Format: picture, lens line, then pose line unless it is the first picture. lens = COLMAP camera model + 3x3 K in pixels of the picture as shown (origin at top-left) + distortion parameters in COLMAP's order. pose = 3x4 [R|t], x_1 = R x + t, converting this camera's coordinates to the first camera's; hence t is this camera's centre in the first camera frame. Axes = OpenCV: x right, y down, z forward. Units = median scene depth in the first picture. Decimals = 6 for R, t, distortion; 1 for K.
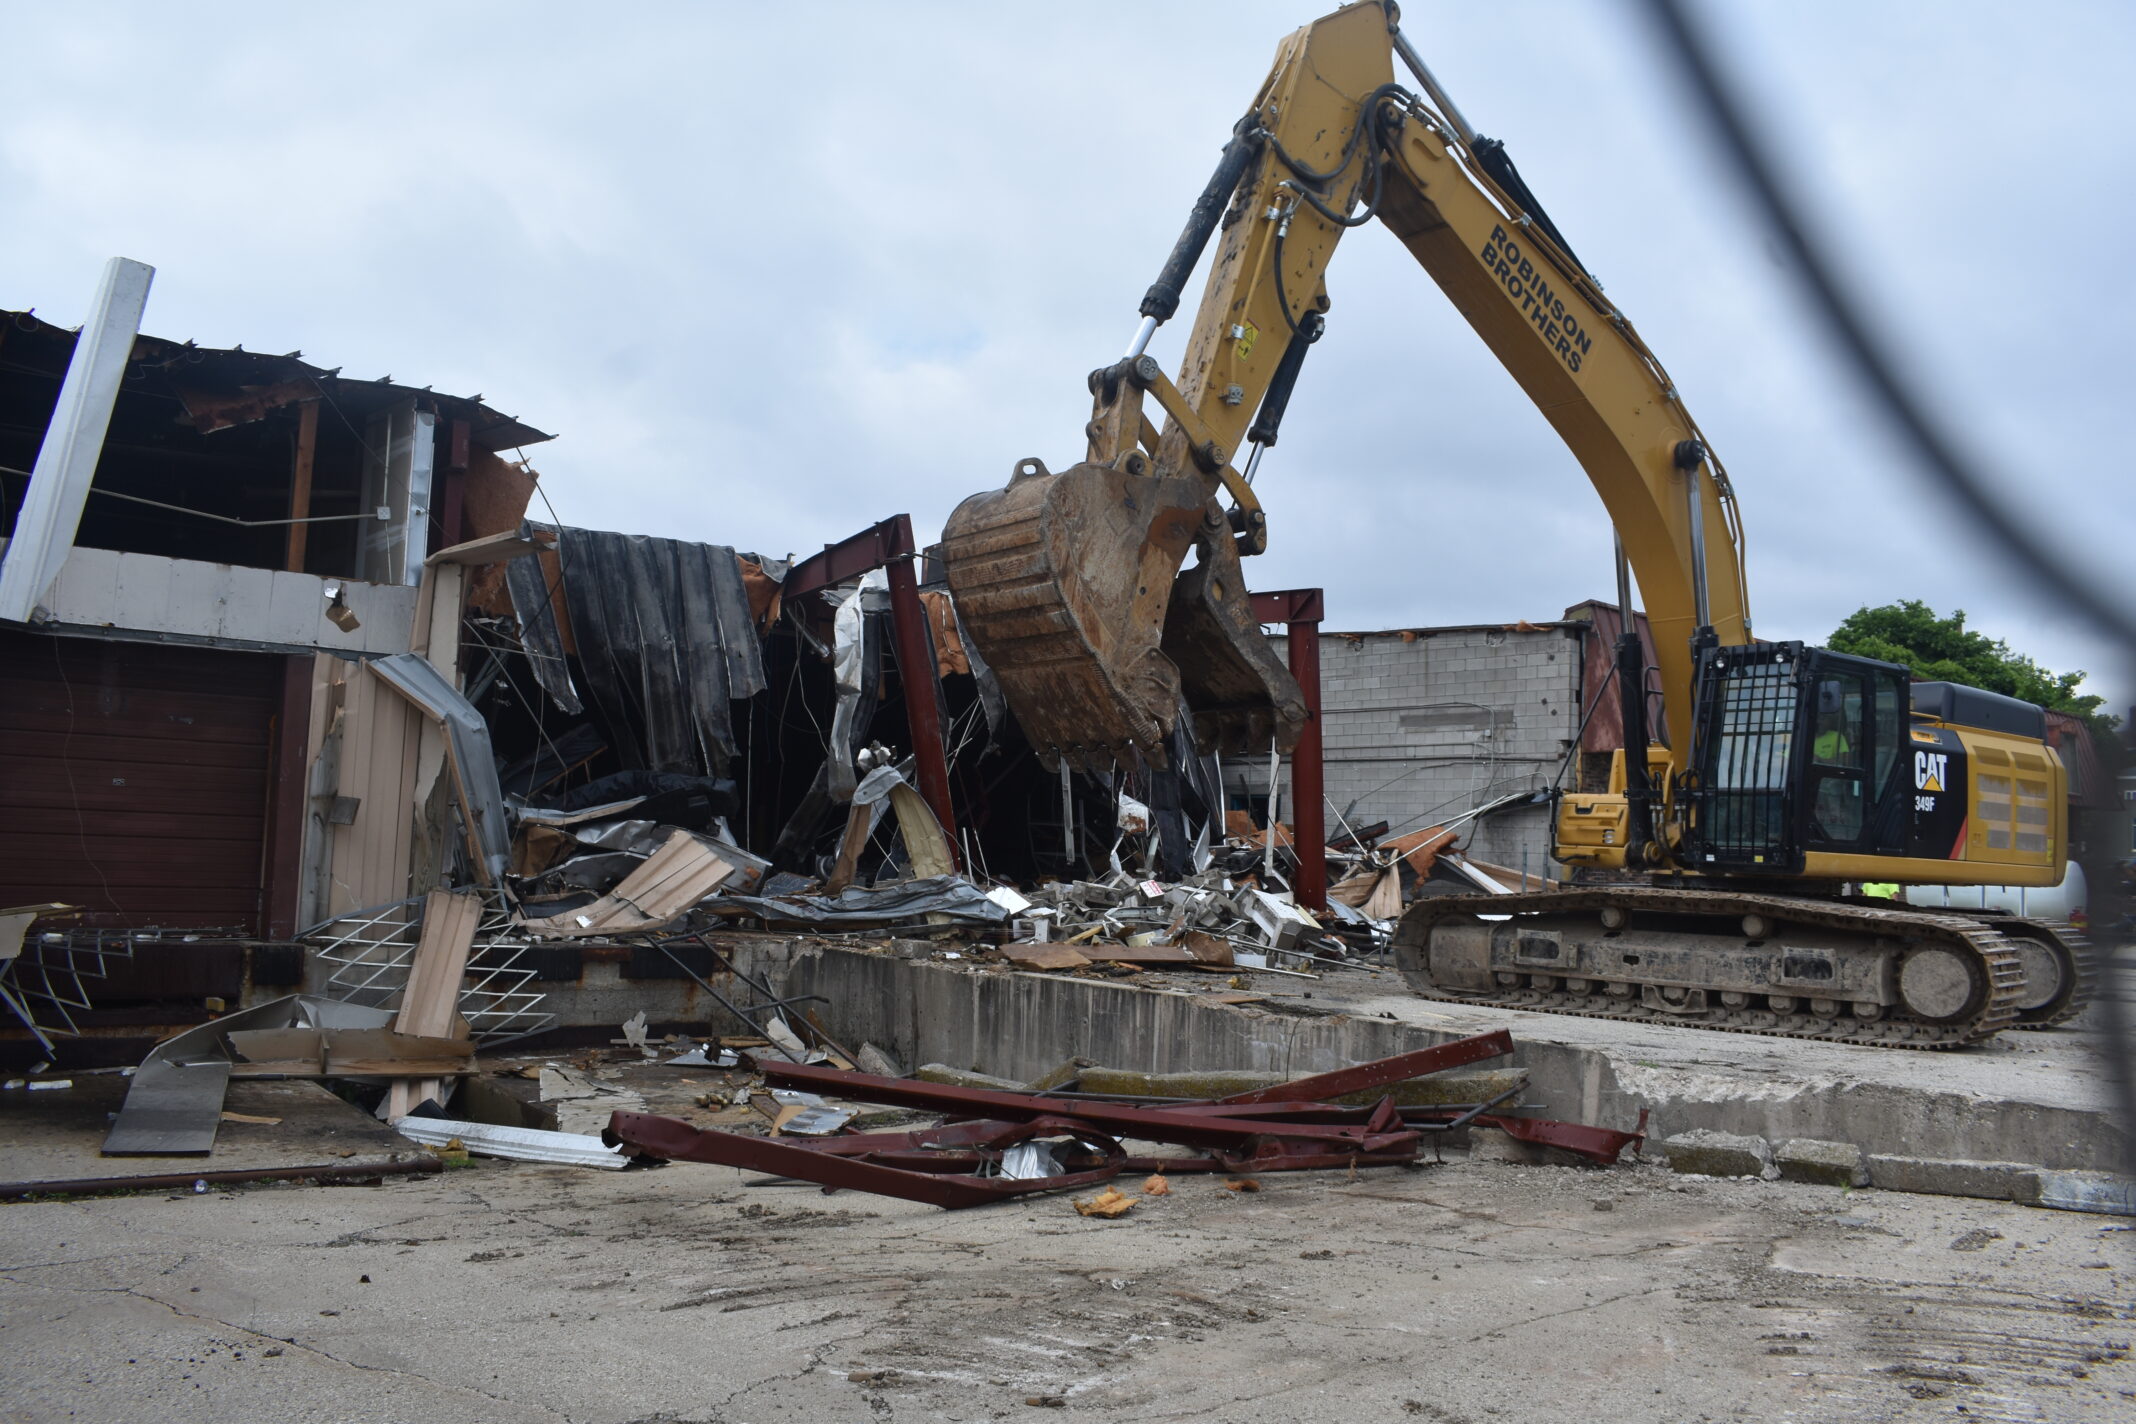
lens RADIAL K [[1626.3, 0, 1068.0], [0, 1626.3, 712.0], [0, 0, 1]] dist [-0.094487, 0.014768]
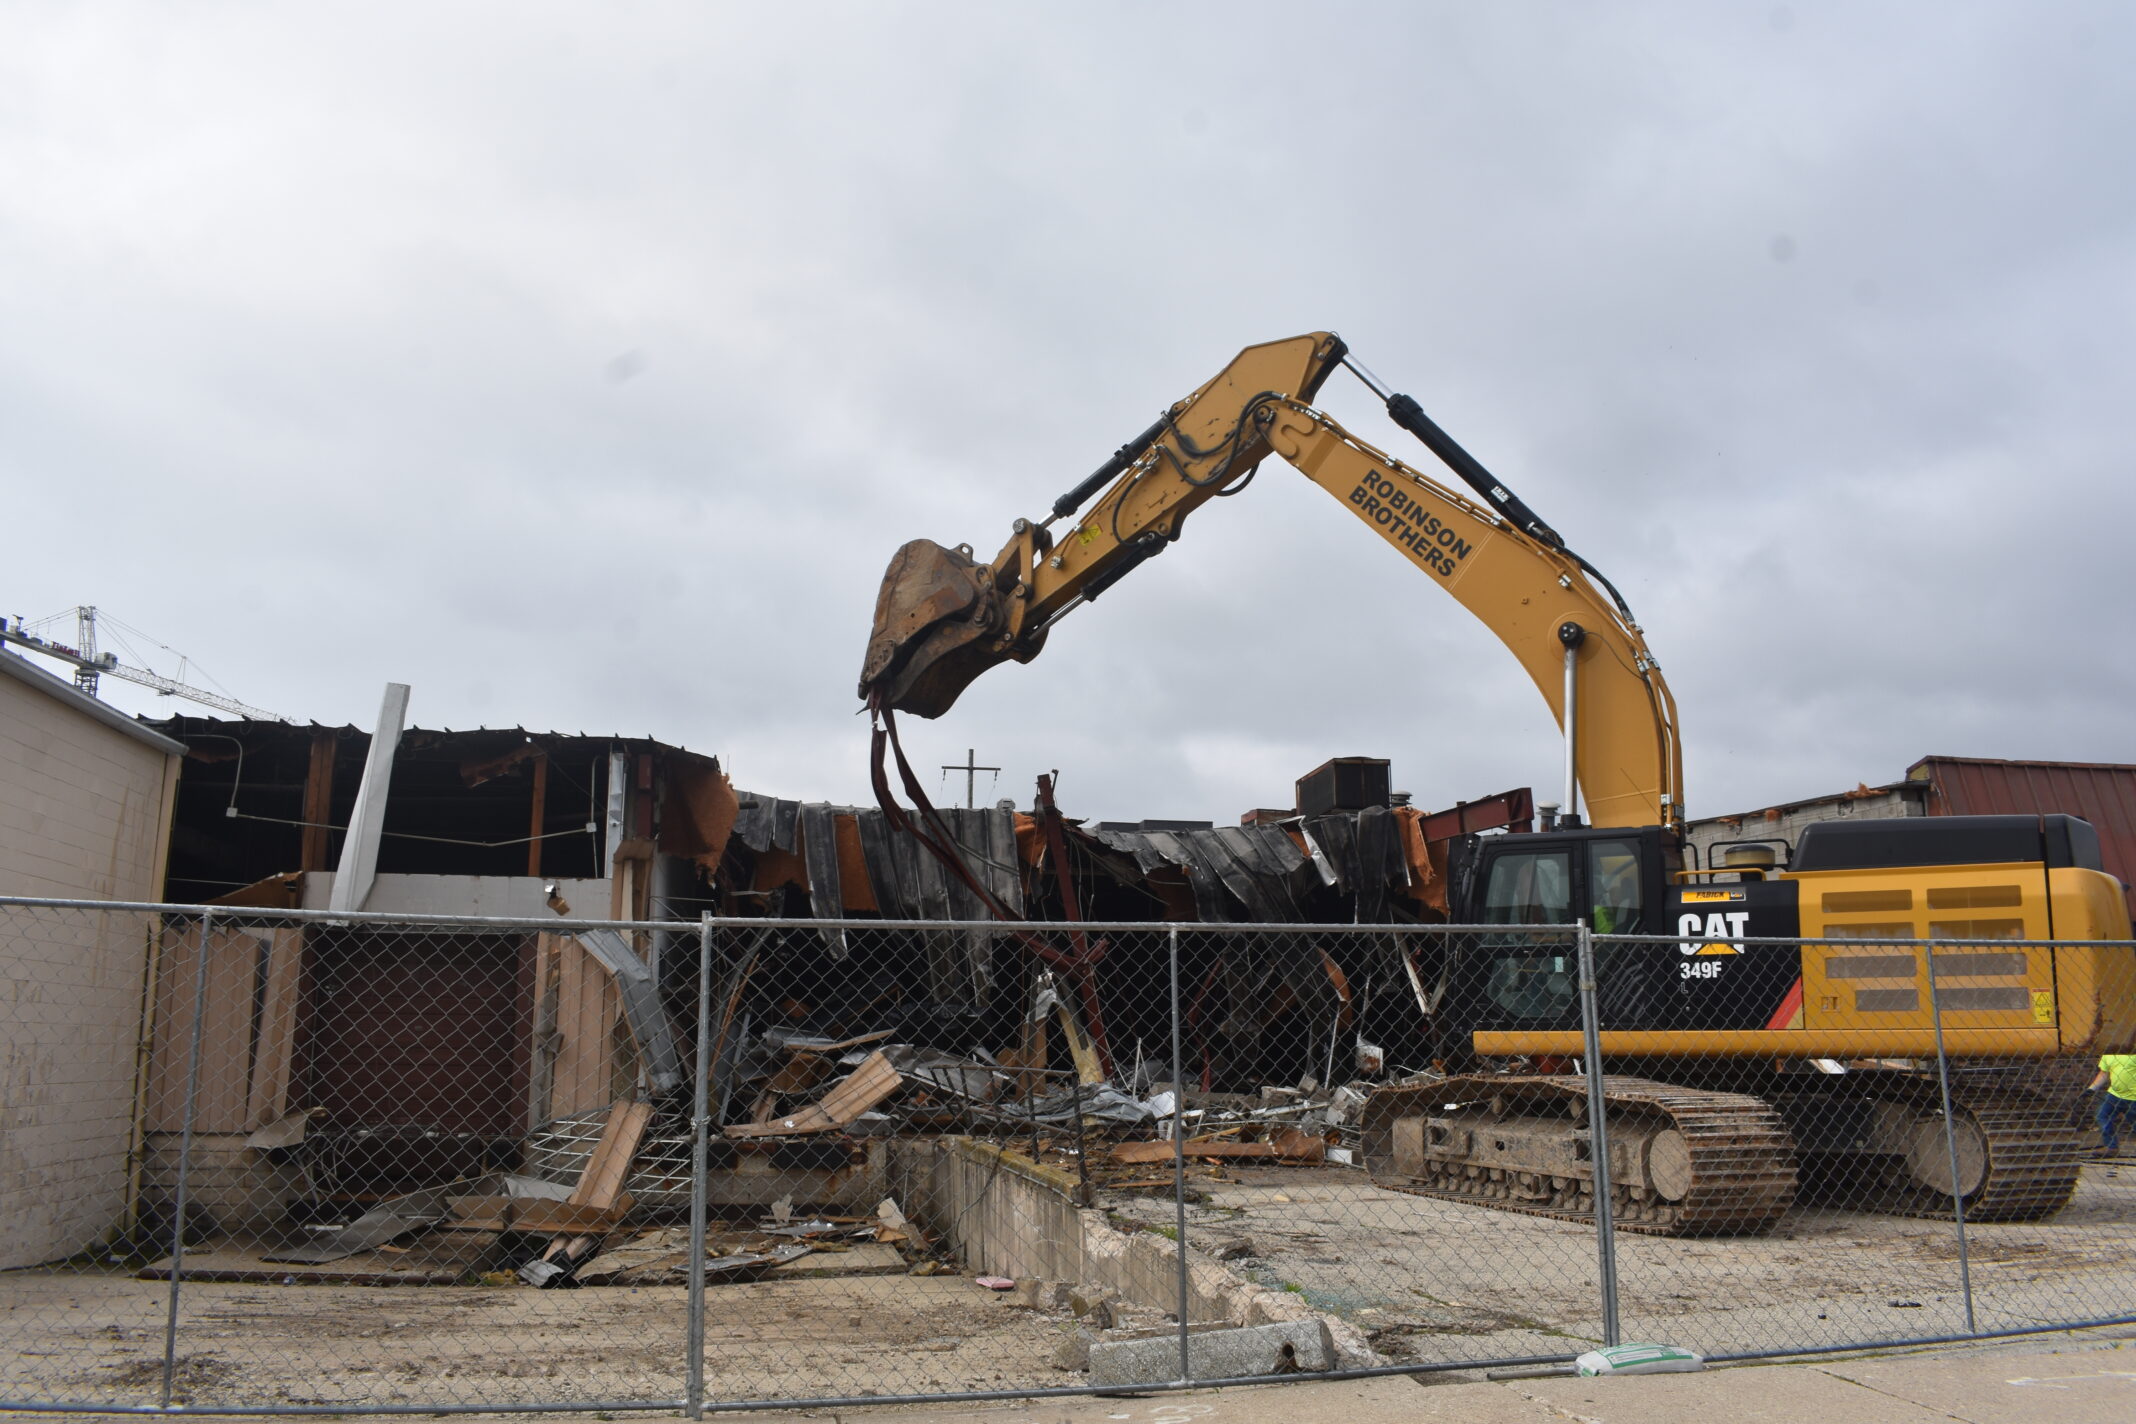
lens RADIAL K [[1626.3, 0, 1068.0], [0, 1626.3, 712.0], [0, 0, 1]] dist [-0.094487, 0.014768]
pose [[0.871195, -0.133210, -0.472520, 0.659442], [0.068014, 0.985952, -0.152556, 0.021270], [0.486204, 0.100768, 0.868016, -0.040975]]
